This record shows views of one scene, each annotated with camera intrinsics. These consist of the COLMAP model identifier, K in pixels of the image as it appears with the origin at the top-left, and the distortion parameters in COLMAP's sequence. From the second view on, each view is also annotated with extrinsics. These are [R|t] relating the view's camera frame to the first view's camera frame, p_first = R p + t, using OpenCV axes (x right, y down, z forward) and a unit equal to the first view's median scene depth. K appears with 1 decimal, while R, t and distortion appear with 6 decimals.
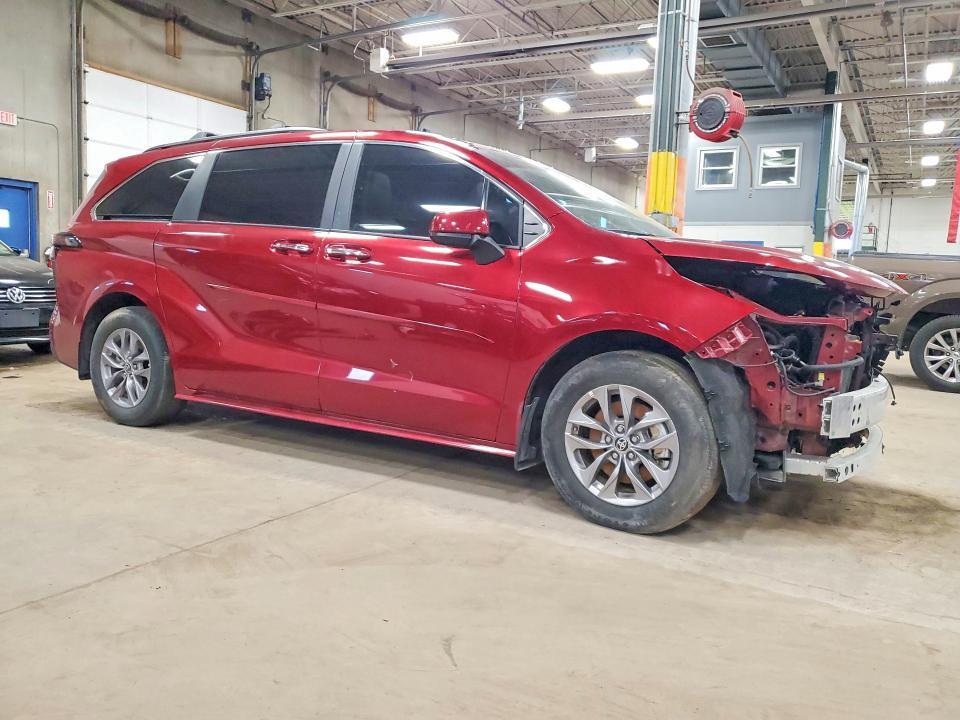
lens RADIAL K [[757.9, 0, 477.1], [0, 757.9, 359.8], [0, 0, 1]] dist [-0.001529, 0.035058]
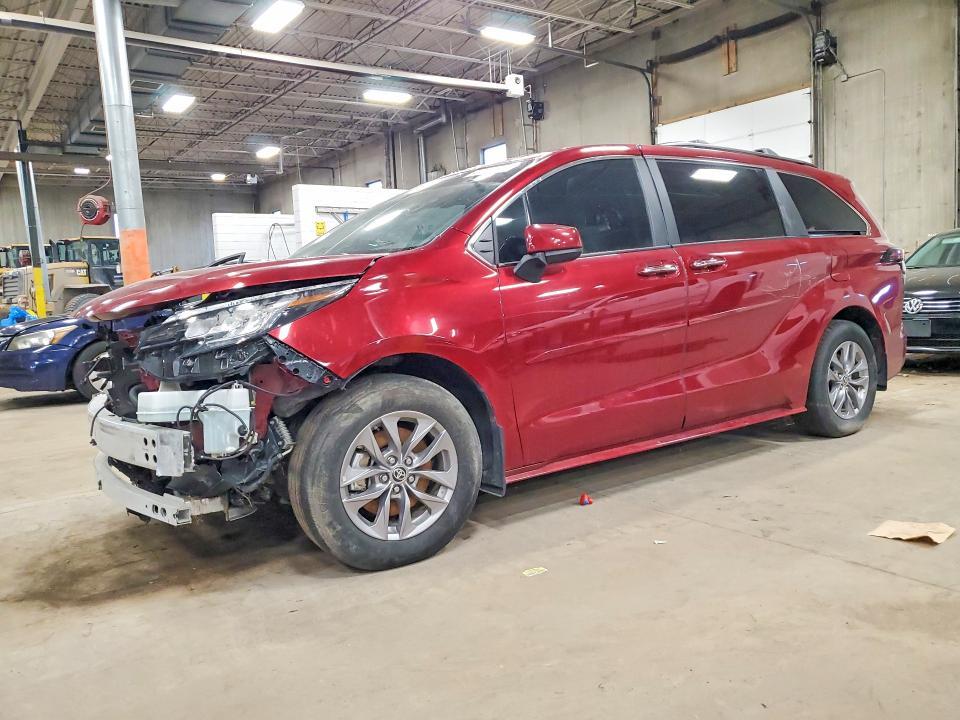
lens RADIAL K [[757.9, 0, 477.1], [0, 757.9, 359.8], [0, 0, 1]] dist [-0.001529, 0.035058]
pose [[-0.417191, 0.060855, -0.906779, 1.209700], [-0.064674, 0.993238, 0.096413, -0.151686], [0.906515, 0.098867, -0.410434, 1.843702]]
